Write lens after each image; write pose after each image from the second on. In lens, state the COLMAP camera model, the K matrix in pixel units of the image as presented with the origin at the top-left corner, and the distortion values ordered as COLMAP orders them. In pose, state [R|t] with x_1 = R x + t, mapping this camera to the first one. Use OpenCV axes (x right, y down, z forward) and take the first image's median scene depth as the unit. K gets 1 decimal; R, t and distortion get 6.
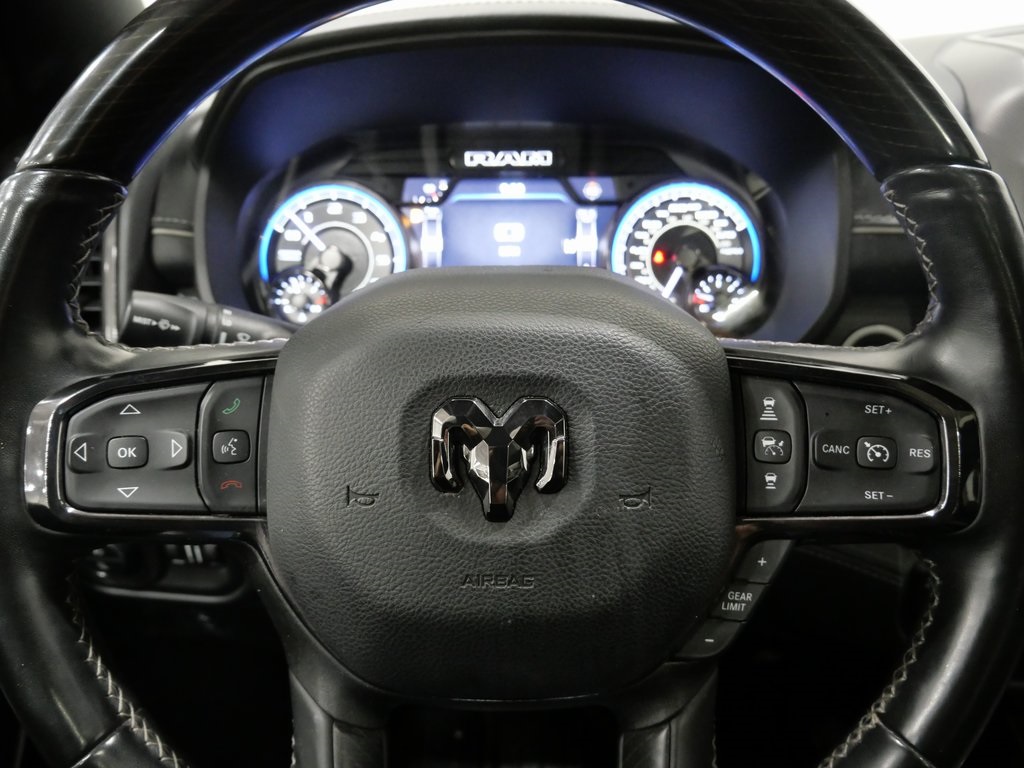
lens RADIAL K [[734.1, 0, 518.8], [0, 734.1, 382.5], [0, 0, 1]] dist [-0.042710, 0.011842]
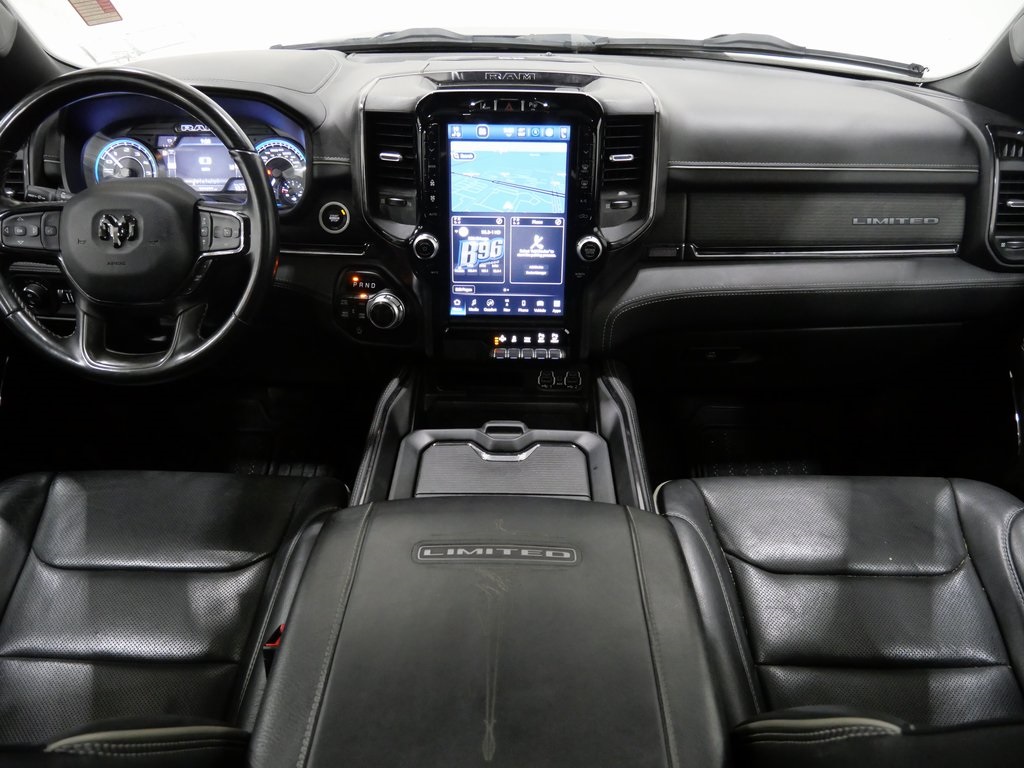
lens RADIAL K [[734.1, 0, 512.9], [0, 734.1, 375.4], [0, 0, 1]] dist [-0.042710, 0.011842]
pose [[0.999899, 0.014221, -0.000750, 0.968338], [-0.014038, 0.993137, 0.116111, 0.182631], [0.002396, -0.116088, 0.993236, -1.324118]]
